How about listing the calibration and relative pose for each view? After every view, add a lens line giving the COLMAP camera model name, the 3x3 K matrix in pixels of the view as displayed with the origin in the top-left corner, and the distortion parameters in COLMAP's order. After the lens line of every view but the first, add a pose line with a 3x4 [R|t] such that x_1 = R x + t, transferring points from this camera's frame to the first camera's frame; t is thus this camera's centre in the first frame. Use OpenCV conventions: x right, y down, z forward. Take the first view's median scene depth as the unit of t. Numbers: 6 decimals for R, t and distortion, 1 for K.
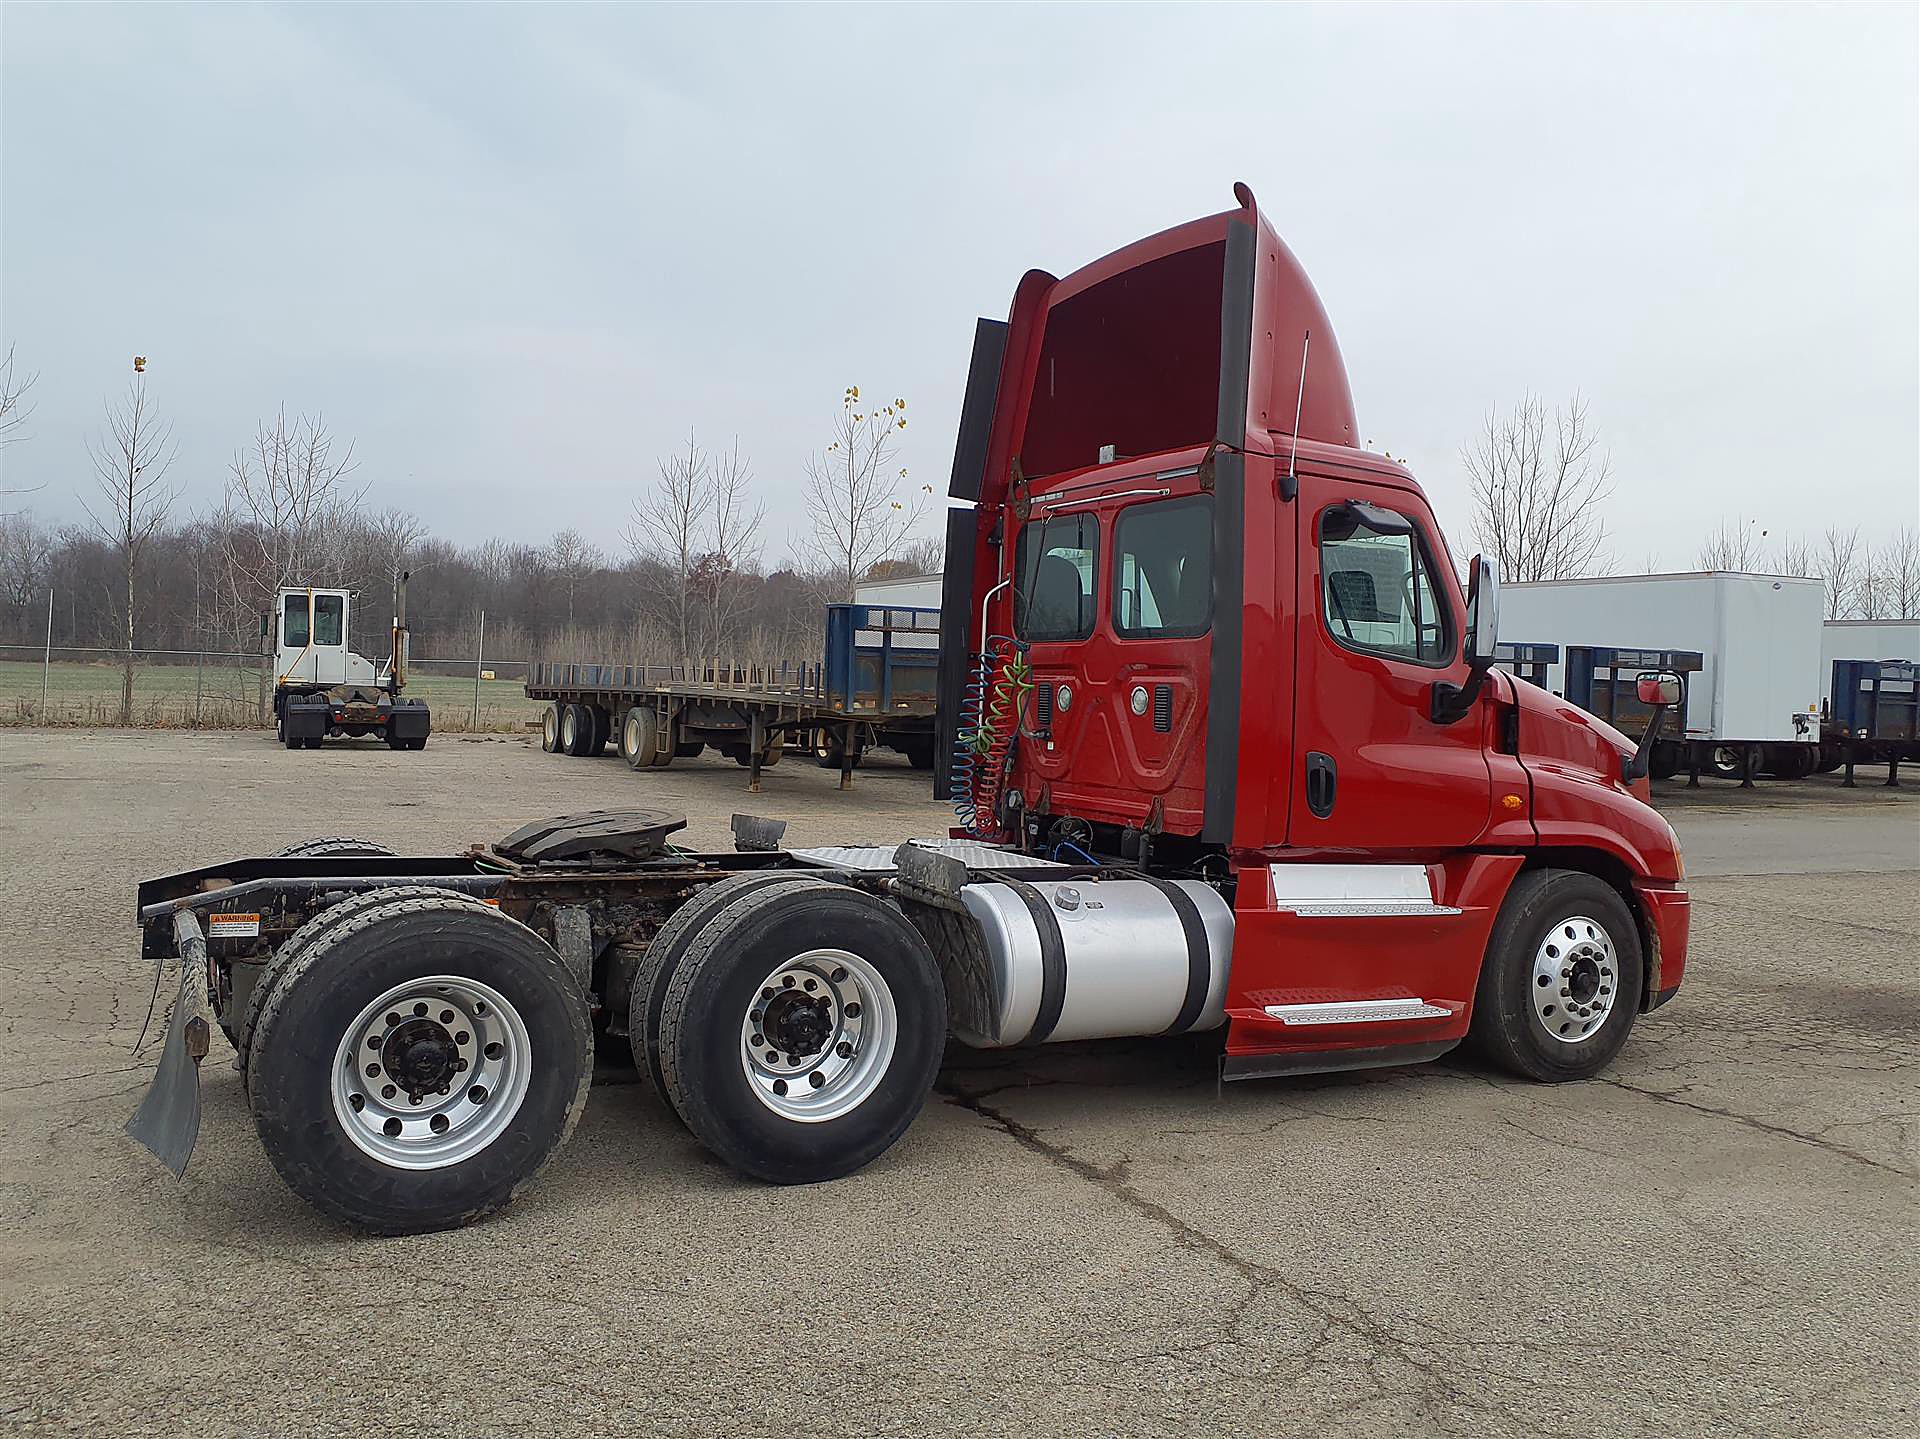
lens RADIAL K [[1522.2, 0, 960.0], [0, 1522.2, 719.5], [0, 0, 1]] dist [0.015096, 0.000196]
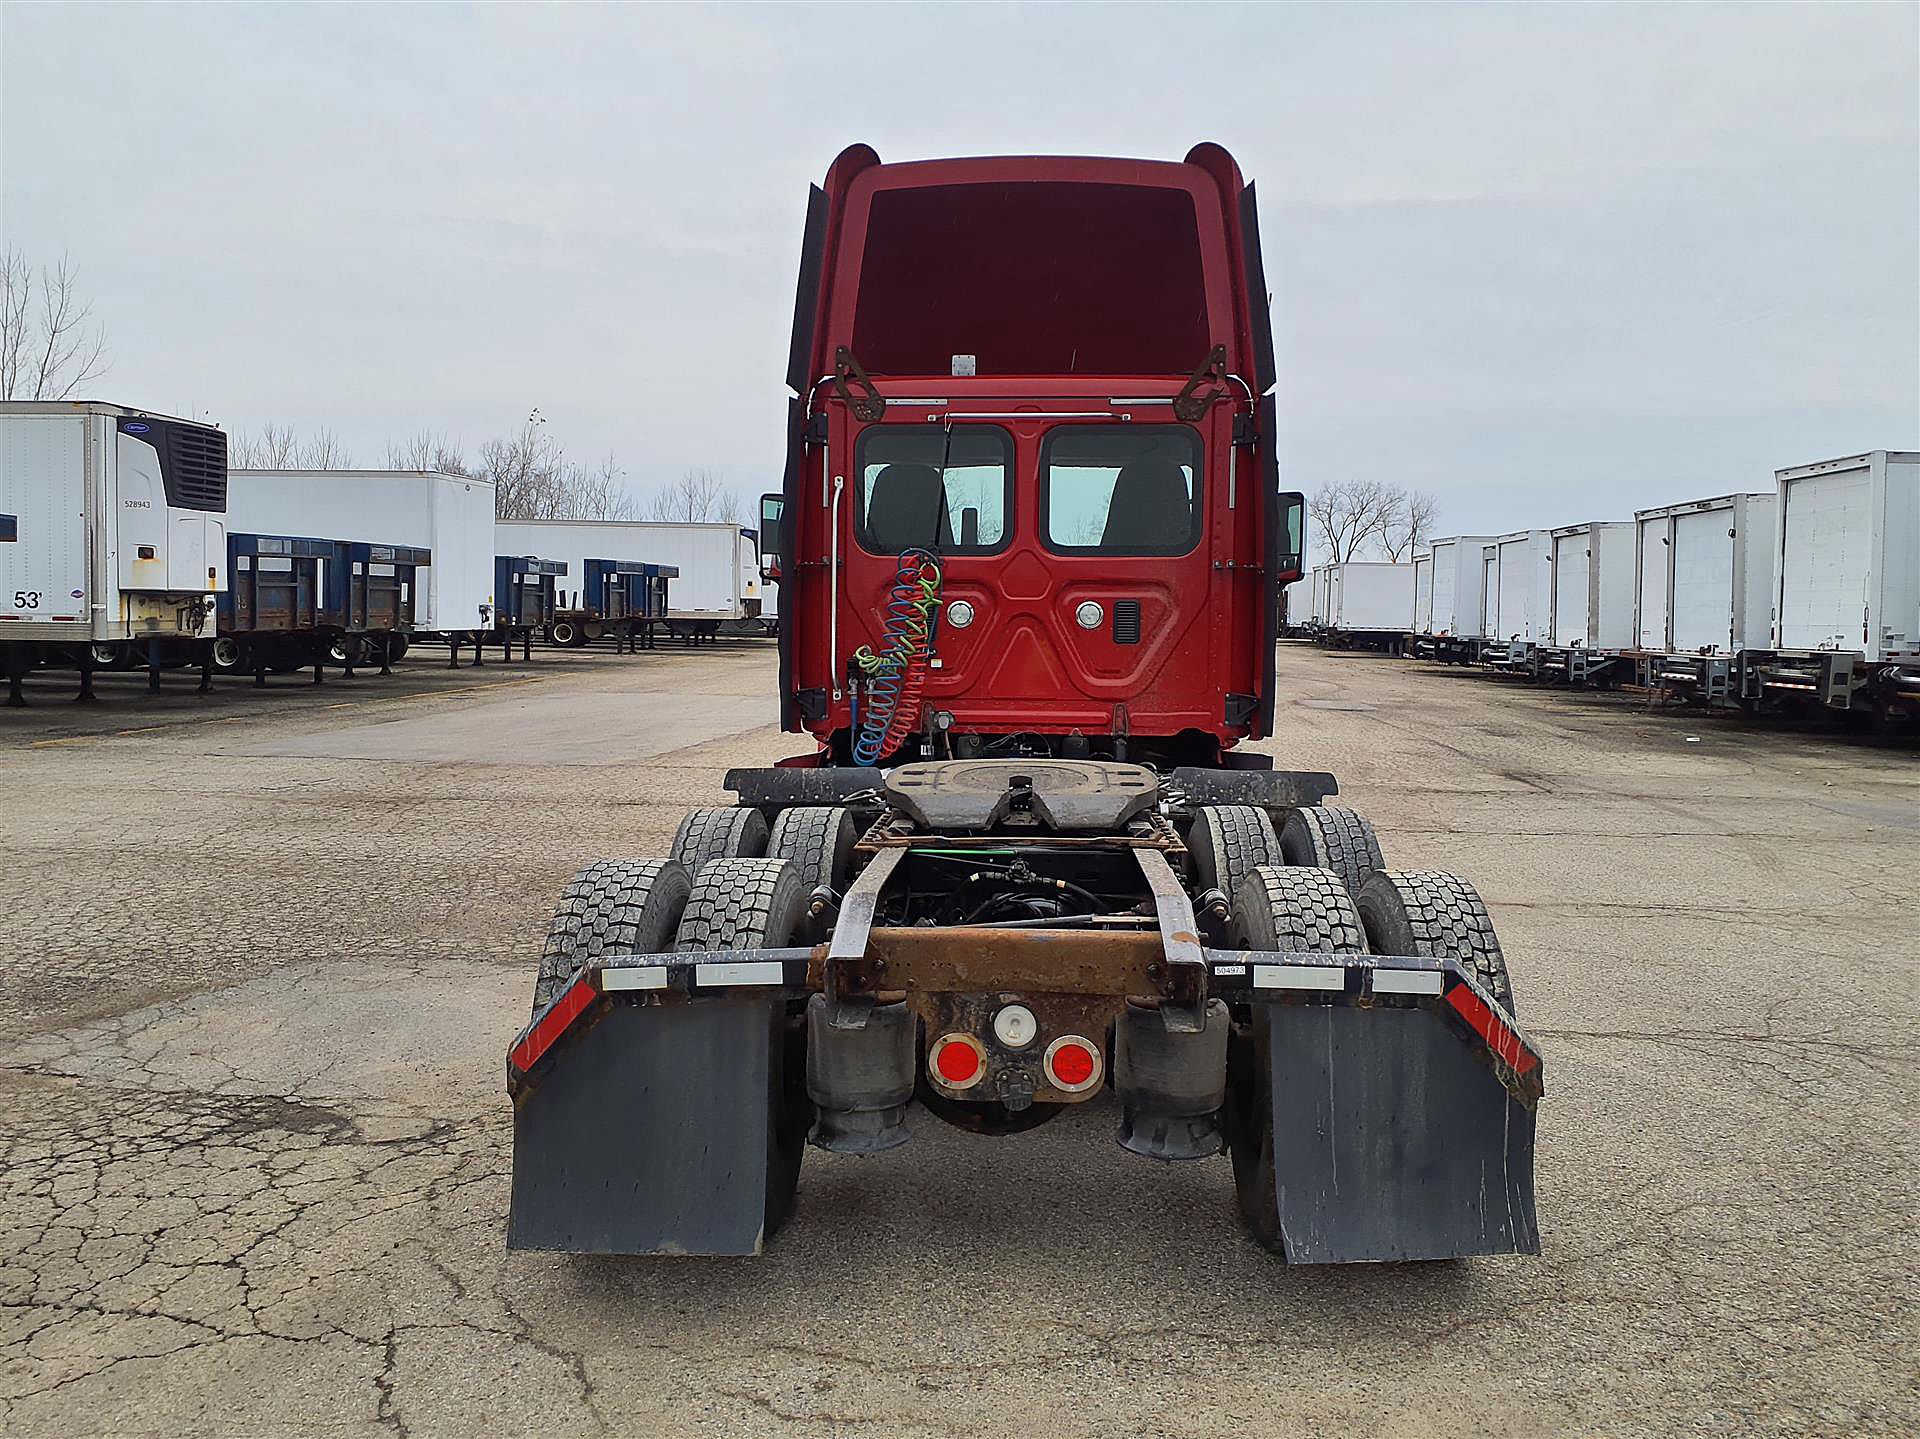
lens RADIAL K [[1513.9, 0, 961.2], [0, 1513.9, 697.0], [0, 0, 1]] dist [-0.007074, -0.004270]
pose [[0.536859, -0.071361, 0.840648, -0.706788], [0.021429, 0.997248, 0.070969, -0.027755], [-0.843400, -0.020087, 0.536911, 0.448662]]
